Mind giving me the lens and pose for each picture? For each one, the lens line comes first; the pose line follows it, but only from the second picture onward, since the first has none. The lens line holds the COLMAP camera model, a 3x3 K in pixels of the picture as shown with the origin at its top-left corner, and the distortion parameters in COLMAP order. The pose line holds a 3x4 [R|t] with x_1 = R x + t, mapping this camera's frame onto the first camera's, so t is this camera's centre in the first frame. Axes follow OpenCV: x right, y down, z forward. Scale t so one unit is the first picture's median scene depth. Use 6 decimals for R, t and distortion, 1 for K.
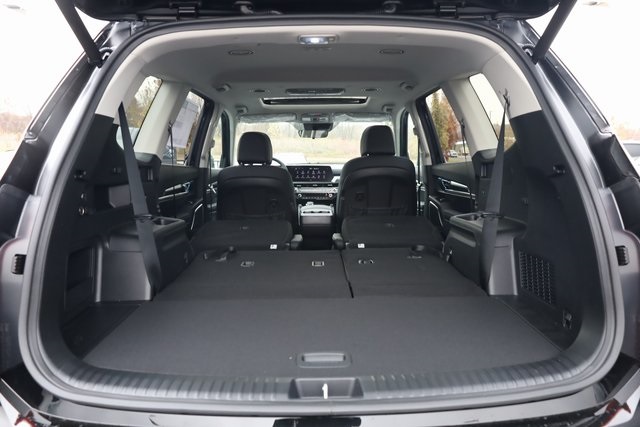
lens RADIAL K [[479.0, 0, 320.0], [0, 479.0, 213.5], [0, 0, 1]] dist [-0.001564, 0.000112]
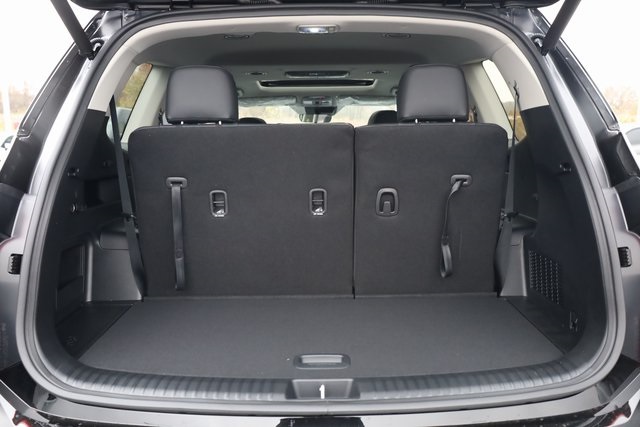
lens RADIAL K [[543.1, 0, 320.0], [0, 543.1, 213.5], [0, 0, 1]] dist [-0.002887, -0.003222]
pose [[0.999959, 0.002225, -0.008806, 0.012734], [-0.002043, 0.999785, 0.020632, -0.020621], [0.008850, -0.020613, 0.999748, -0.105077]]
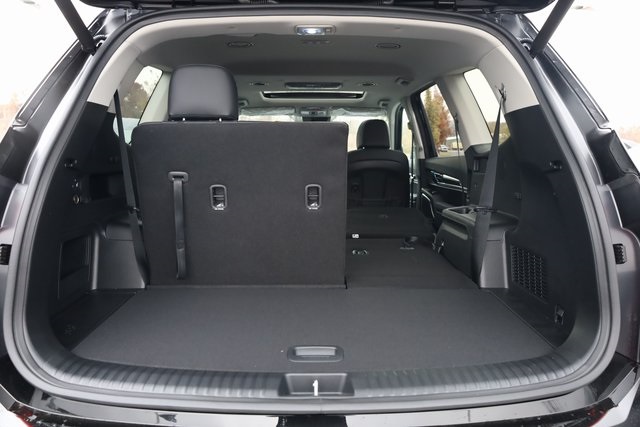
lens RADIAL K [[446.0, 0, 320.0], [0, 446.0, 213.5], [0, 0, 1]] dist [-0.001597, 0.005552]
pose [[0.999893, 0.014081, 0.004084, 0.009238], [-0.014179, 0.999591, 0.024822, -0.007954], [-0.003733, -0.024877, 0.999684, 0.077439]]
